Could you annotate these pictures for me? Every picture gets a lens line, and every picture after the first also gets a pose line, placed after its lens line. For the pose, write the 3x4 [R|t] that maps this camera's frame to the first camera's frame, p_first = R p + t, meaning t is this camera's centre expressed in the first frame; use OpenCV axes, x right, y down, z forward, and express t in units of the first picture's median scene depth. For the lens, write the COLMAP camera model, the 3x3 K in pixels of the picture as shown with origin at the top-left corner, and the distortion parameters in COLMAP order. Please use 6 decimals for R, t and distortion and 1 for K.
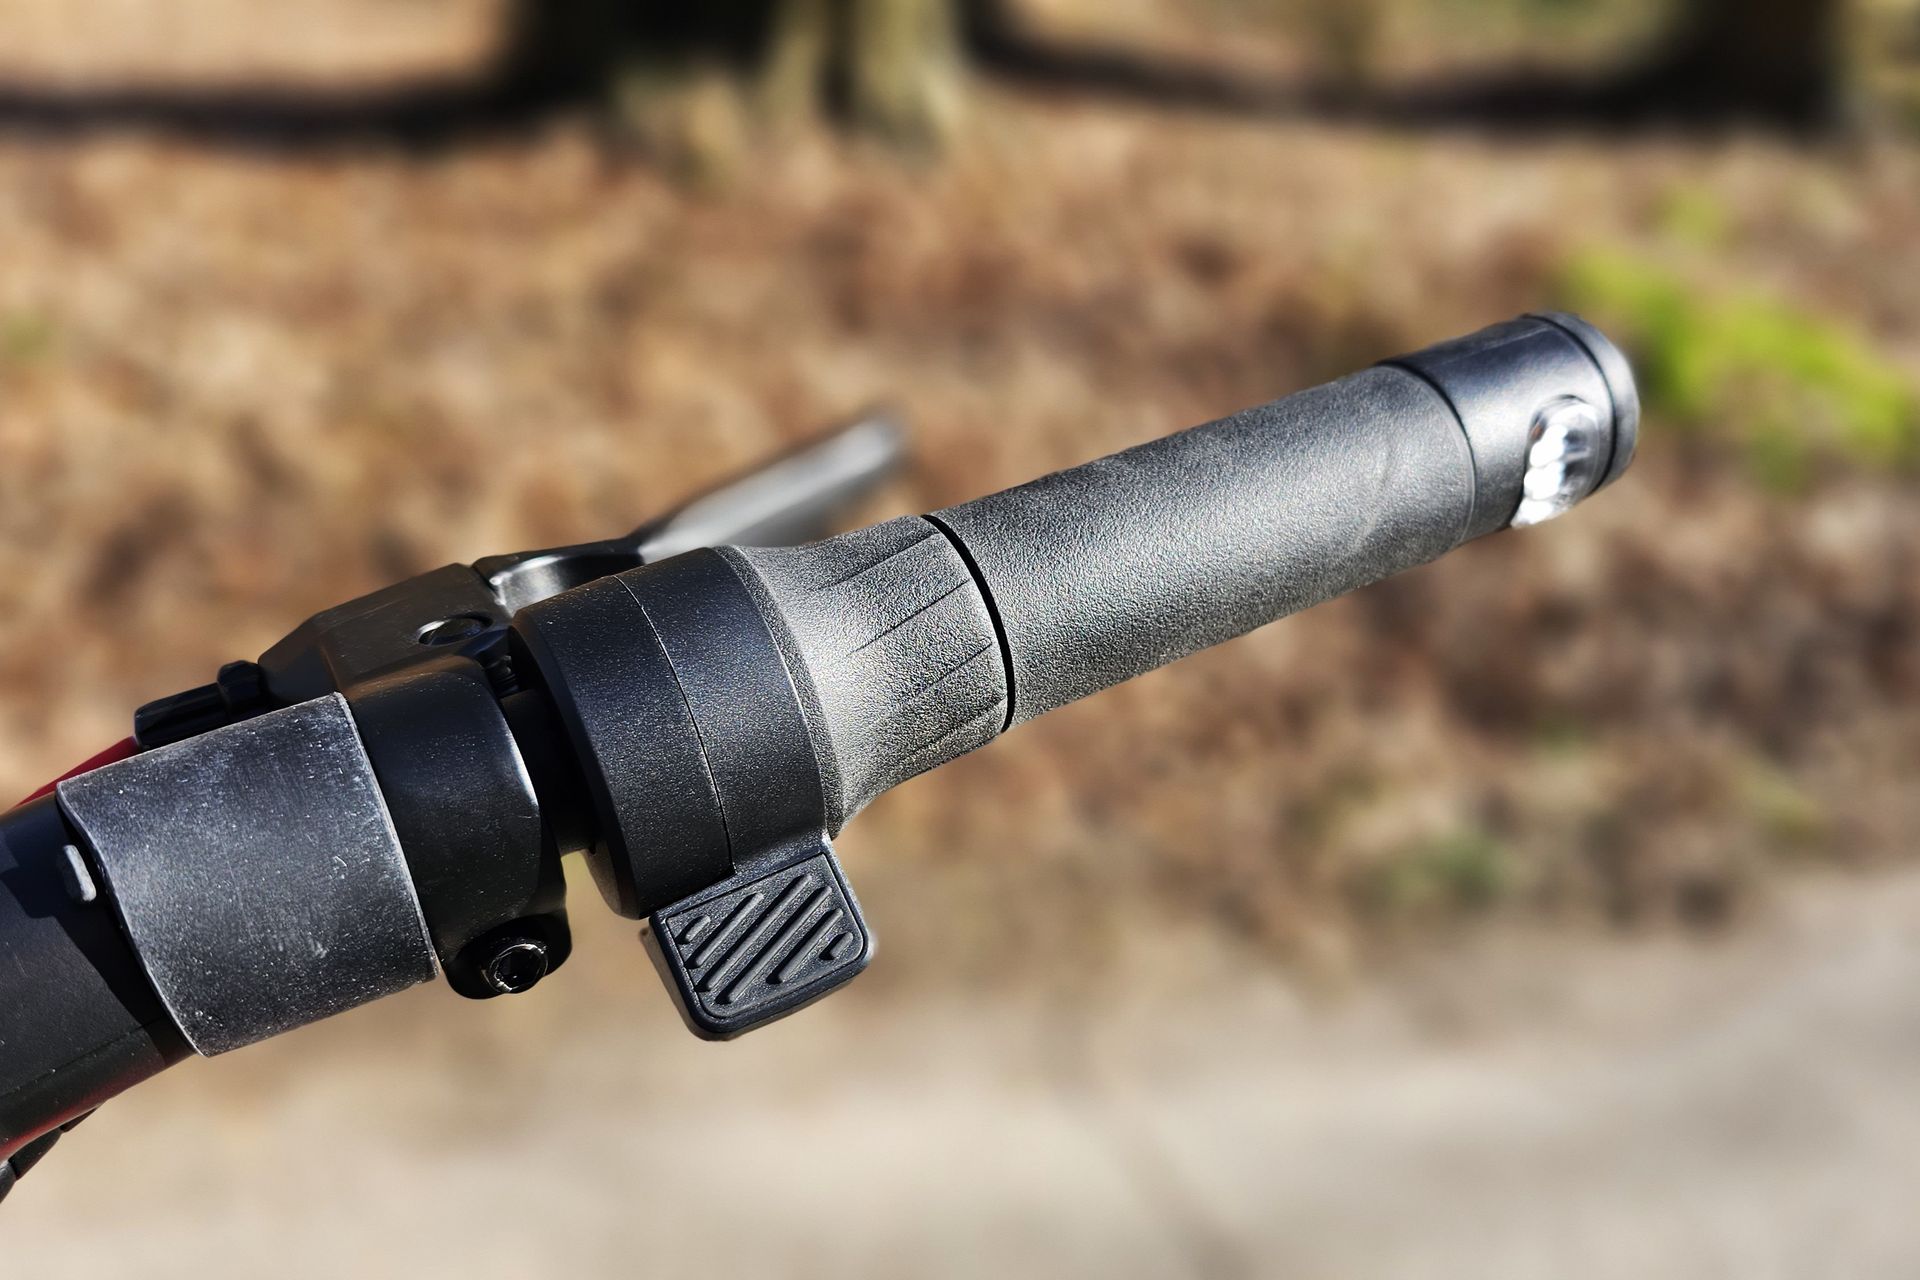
lens RADIAL K [[1503.0, 0, 960.0], [0, 1503.0, 640.0], [0, 0, 1]] dist [0.005064, -0.006410]
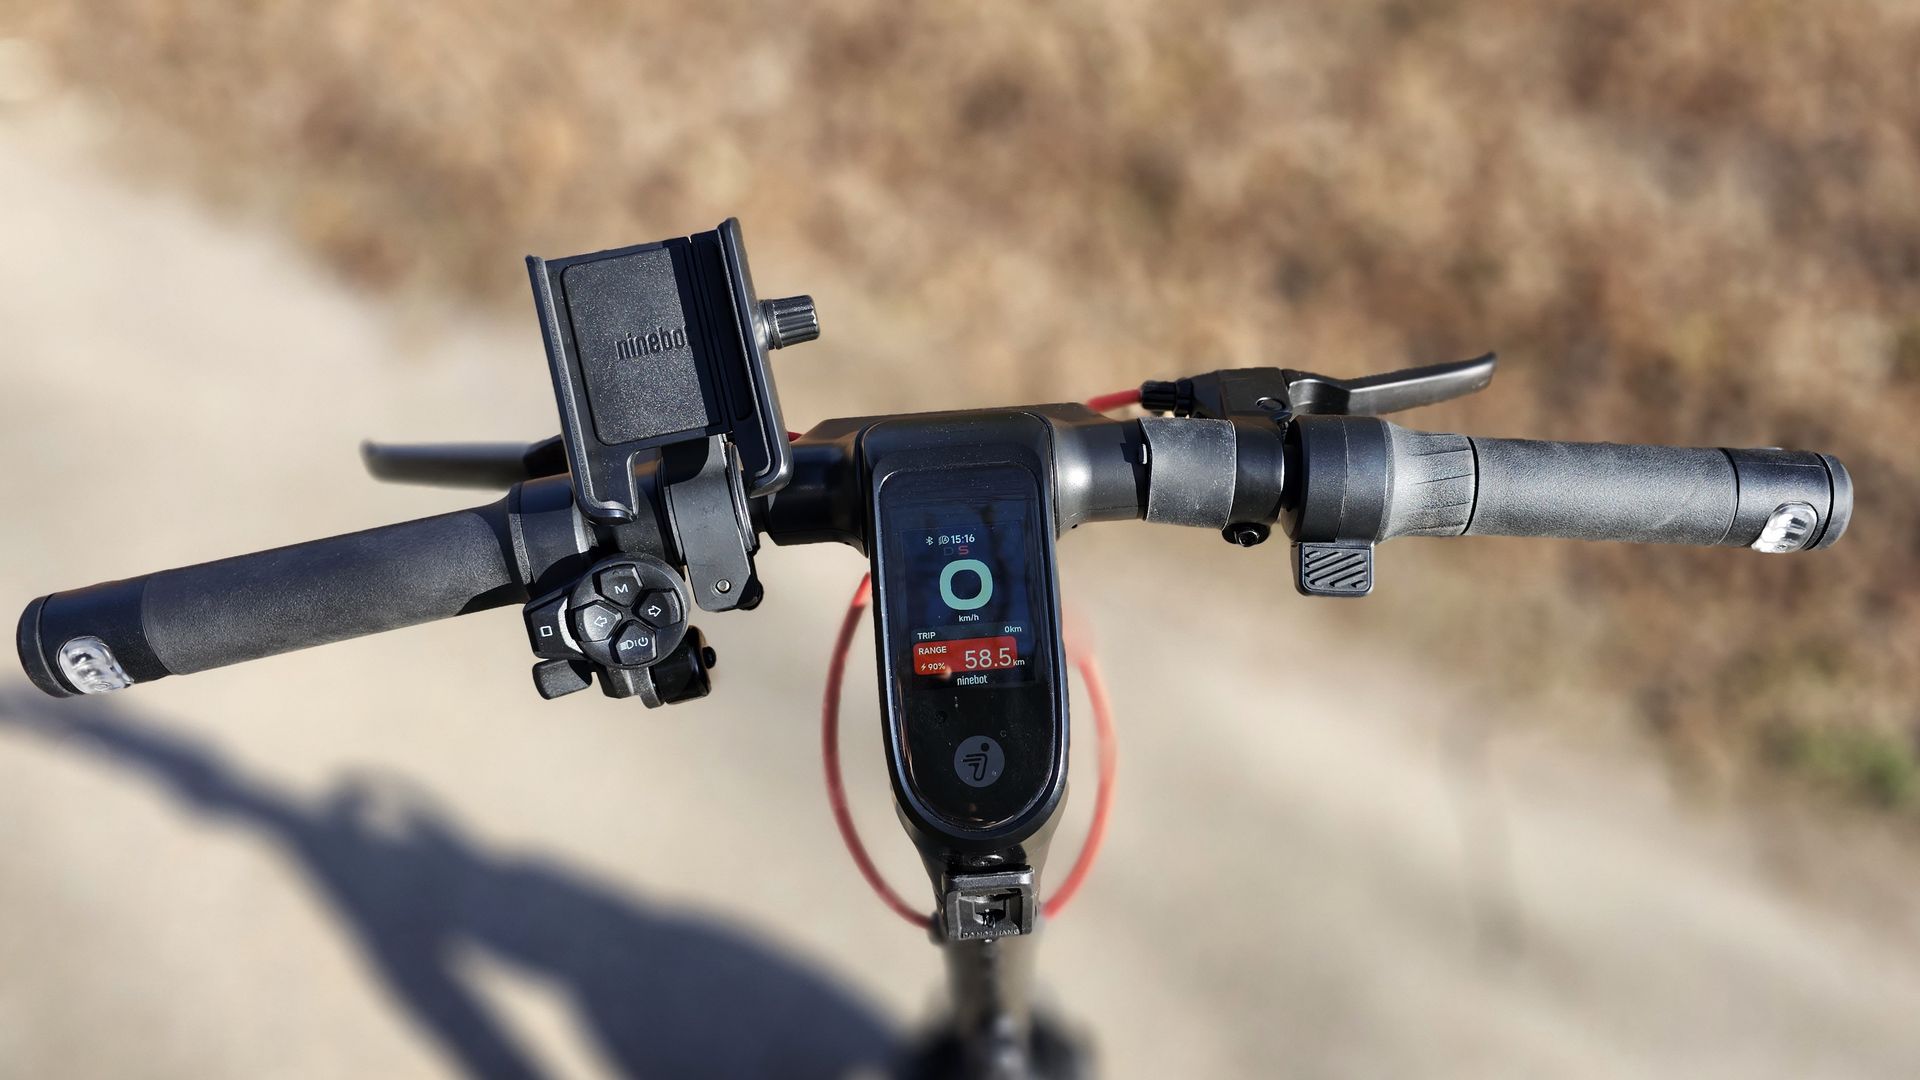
lens RADIAL K [[1685.4, 0, 960.0], [0, 1685.4, 540.0], [0, 0, 1]] dist [-0.005073, -0.003233]
pose [[0.856788, 0.435271, -0.276501, 0.100871], [-0.369489, 0.892228, 0.259628, -0.366944], [0.359710, -0.120282, 0.925279, -1.944526]]
